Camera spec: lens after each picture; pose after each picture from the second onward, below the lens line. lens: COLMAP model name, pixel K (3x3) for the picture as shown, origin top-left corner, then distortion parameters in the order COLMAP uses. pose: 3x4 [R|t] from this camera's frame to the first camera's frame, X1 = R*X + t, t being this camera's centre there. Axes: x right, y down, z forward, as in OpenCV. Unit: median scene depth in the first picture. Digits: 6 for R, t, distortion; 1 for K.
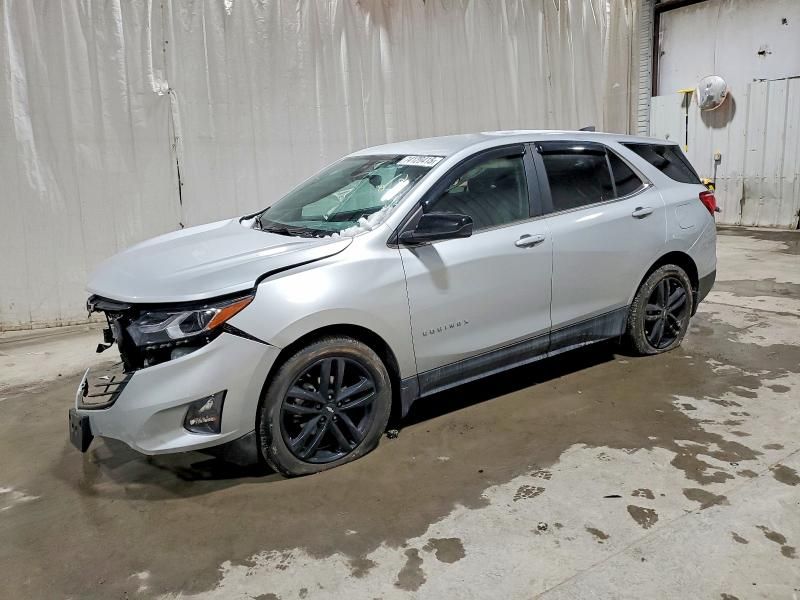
lens RADIAL K [[626.1, 0, 400.0], [0, 626.1, 300.0], [0, 0, 1]] dist [0.007410, 0.005455]
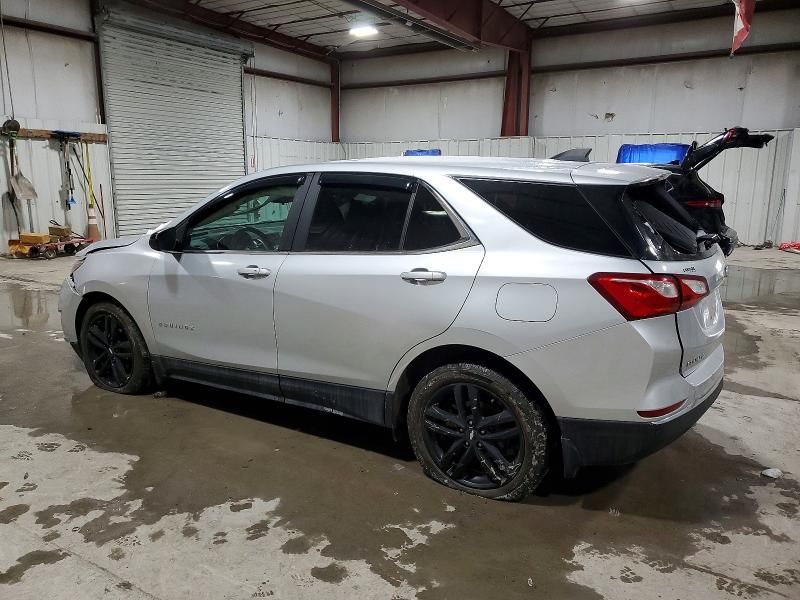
lens RADIAL K [[626.1, 0, 400.0], [0, 626.1, 300.0], [0, 0, 1]] dist [0.007410, 0.005455]
pose [[0.413080, 0.223984, -0.882721, 1.212621], [-0.223296, 0.964606, 0.140268, -0.248733], [0.882895, 0.139167, 0.448474, 0.790569]]
